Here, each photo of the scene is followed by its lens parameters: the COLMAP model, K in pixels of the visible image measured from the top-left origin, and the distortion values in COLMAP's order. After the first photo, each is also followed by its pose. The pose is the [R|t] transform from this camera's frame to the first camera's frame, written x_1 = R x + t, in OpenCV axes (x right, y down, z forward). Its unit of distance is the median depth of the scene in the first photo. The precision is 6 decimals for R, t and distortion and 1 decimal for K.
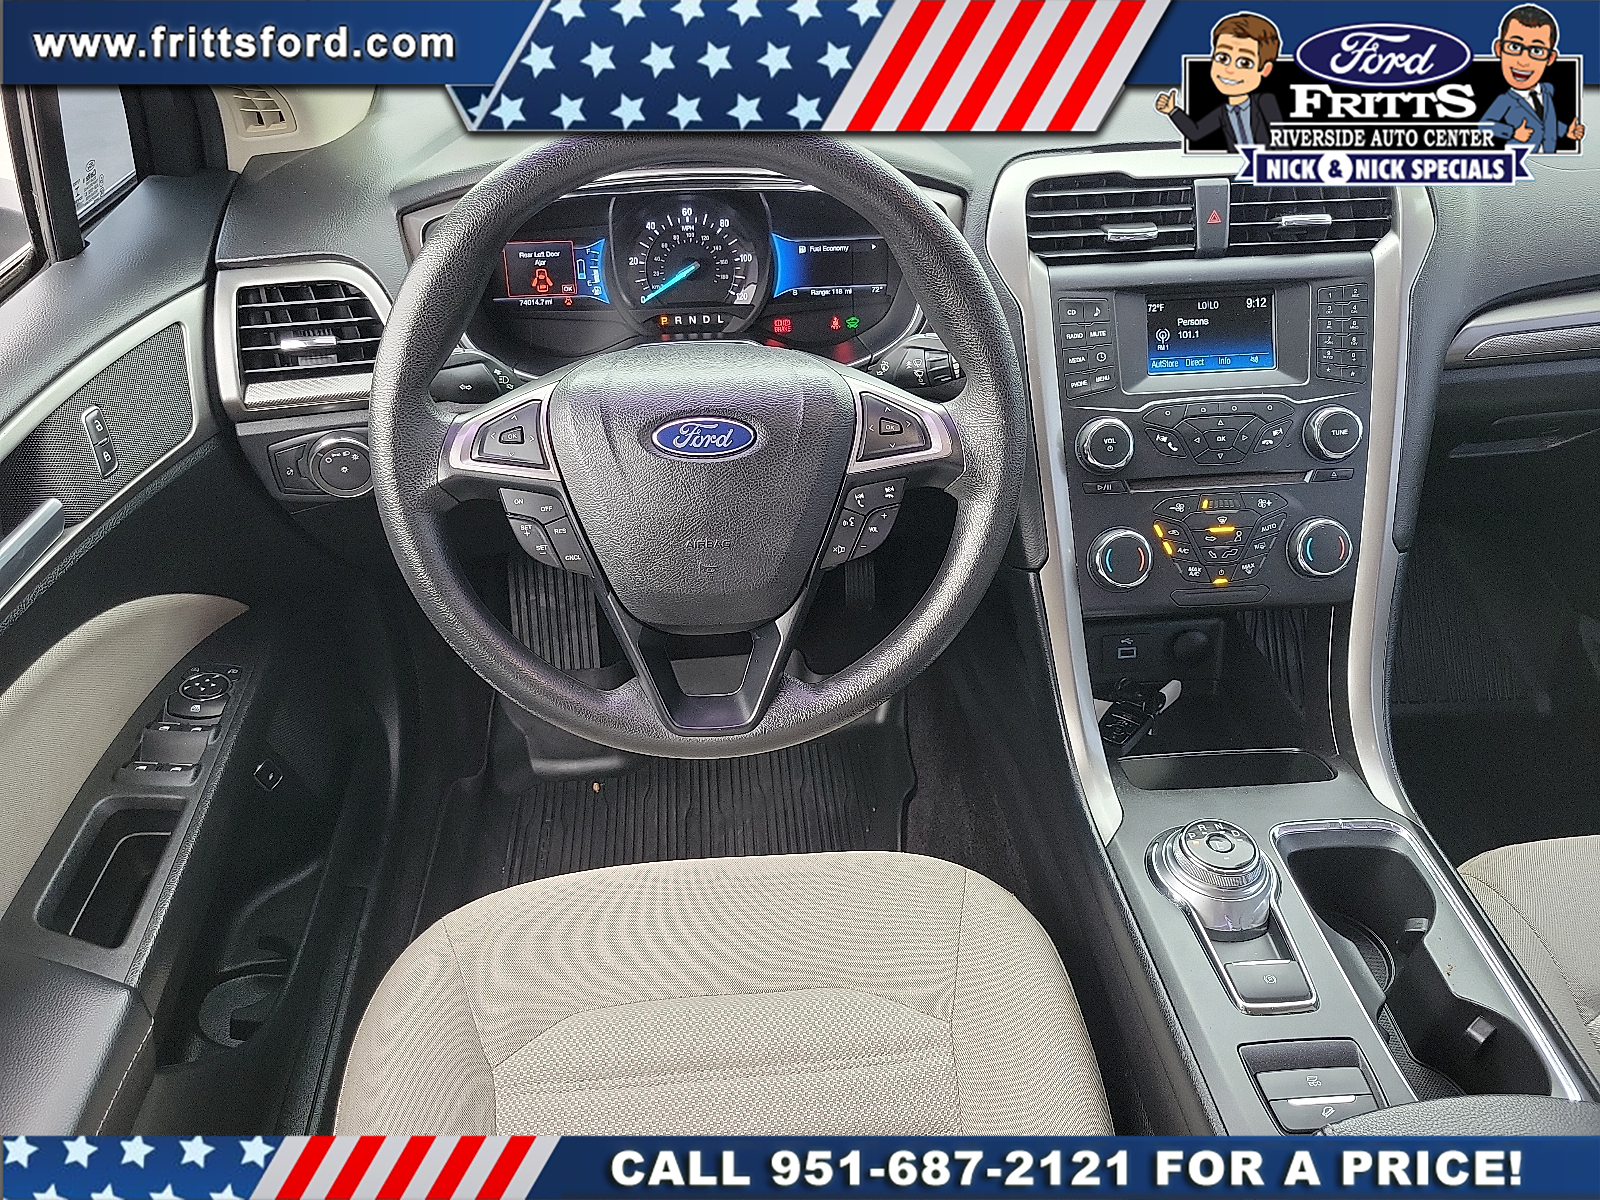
lens RADIAL K [[1214.9, 0, 800.0], [0, 1214.9, 600.0], [0, 0, 1]] dist [0.044216, -0.000152]
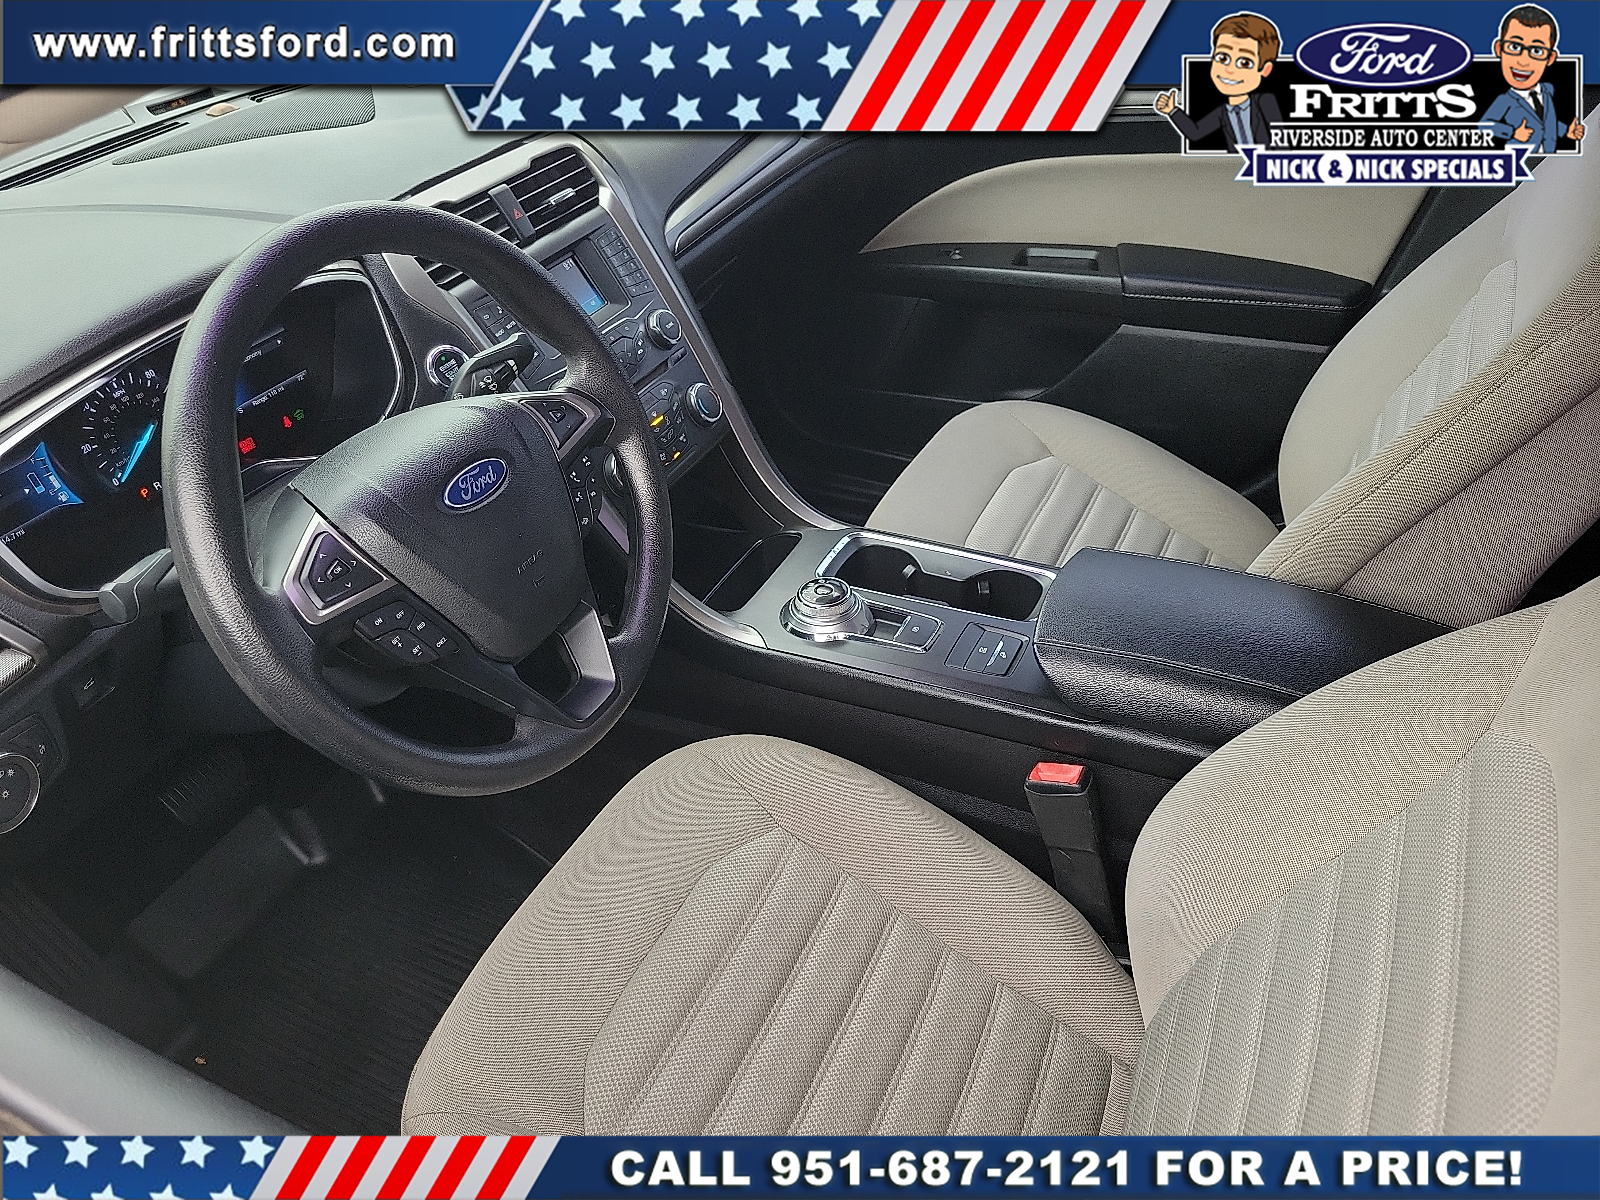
lens RADIAL K [[1214.9, 0, 800.0], [0, 1214.9, 600.0], [0, 0, 1]] dist [0.044216, -0.000152]
pose [[0.499031, -0.516808, 0.695613, -0.517418], [0.550789, 0.808870, 0.205817, -0.075635], [-0.669029, 0.280427, 0.688303, 0.040029]]
